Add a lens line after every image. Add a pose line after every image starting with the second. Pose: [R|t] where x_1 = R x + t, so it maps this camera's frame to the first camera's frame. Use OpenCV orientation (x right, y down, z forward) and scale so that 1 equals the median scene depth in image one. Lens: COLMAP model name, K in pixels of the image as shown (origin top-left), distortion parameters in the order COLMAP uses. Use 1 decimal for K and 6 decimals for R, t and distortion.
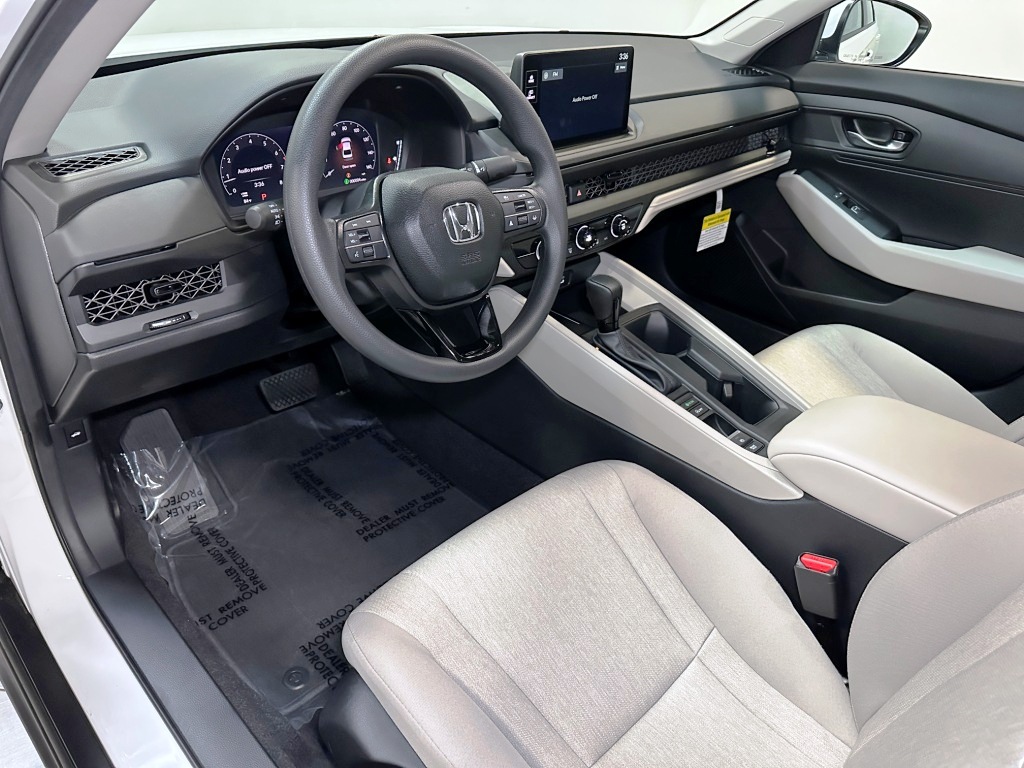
lens RADIAL K [[712.0, 0, 515.3], [0, 712.0, 379.0], [0, 0, 1]] dist [0.152877, -0.266258]
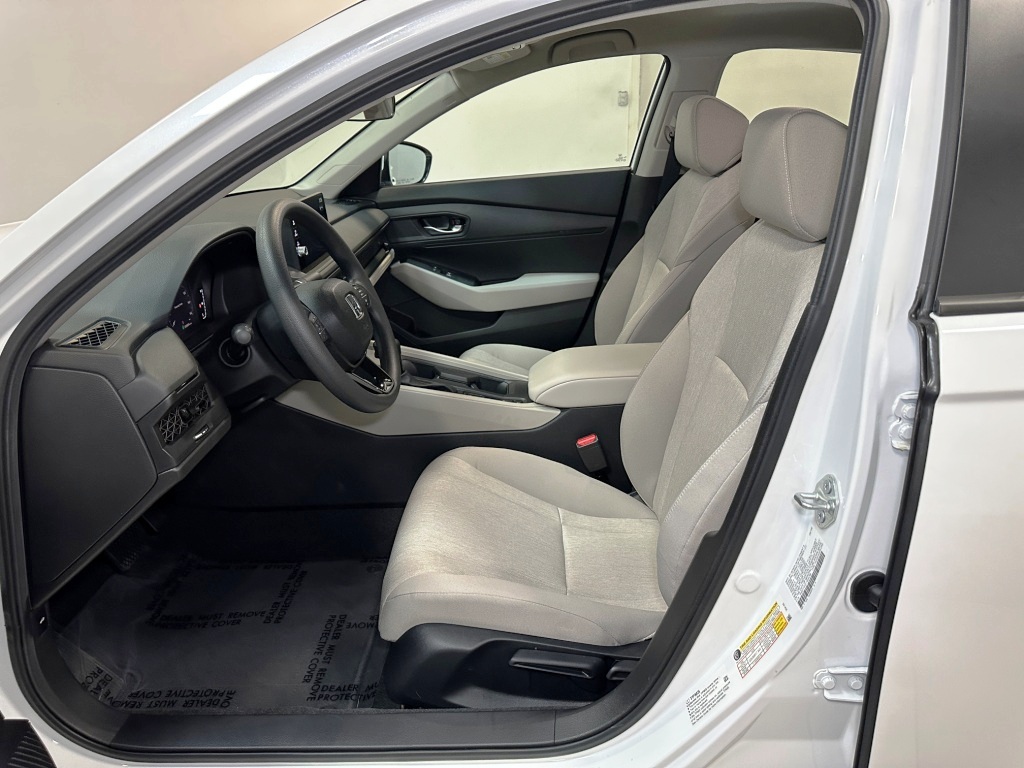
lens RADIAL K [[713.4, 0, 512.0], [0, 713.4, 384.0], [0, 0, 1]] dist [0.085687, -0.138825]
pose [[0.718491, -0.328644, 0.612996, -0.419872], [0.427579, 0.903826, -0.016598, 0.049140], [-0.548587, 0.274030, 0.789912, -0.164936]]
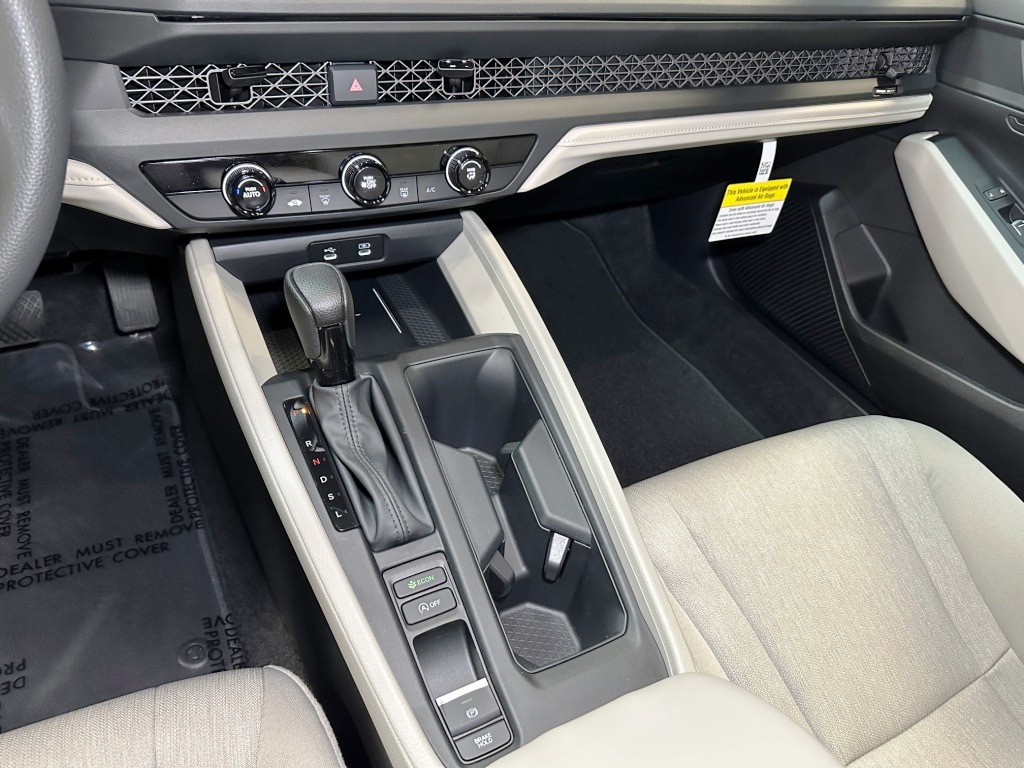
lens RADIAL K [[719.3, 0, 518.8], [0, 719.3, 384.6], [0, 0, 1]] dist [-0.003171, -0.006629]
pose [[0.950773, 0.246493, -0.187811, 0.251804], [-0.220302, 0.963865, 0.149772, -0.122451], [0.217942, -0.101024, 0.970719, 0.405675]]
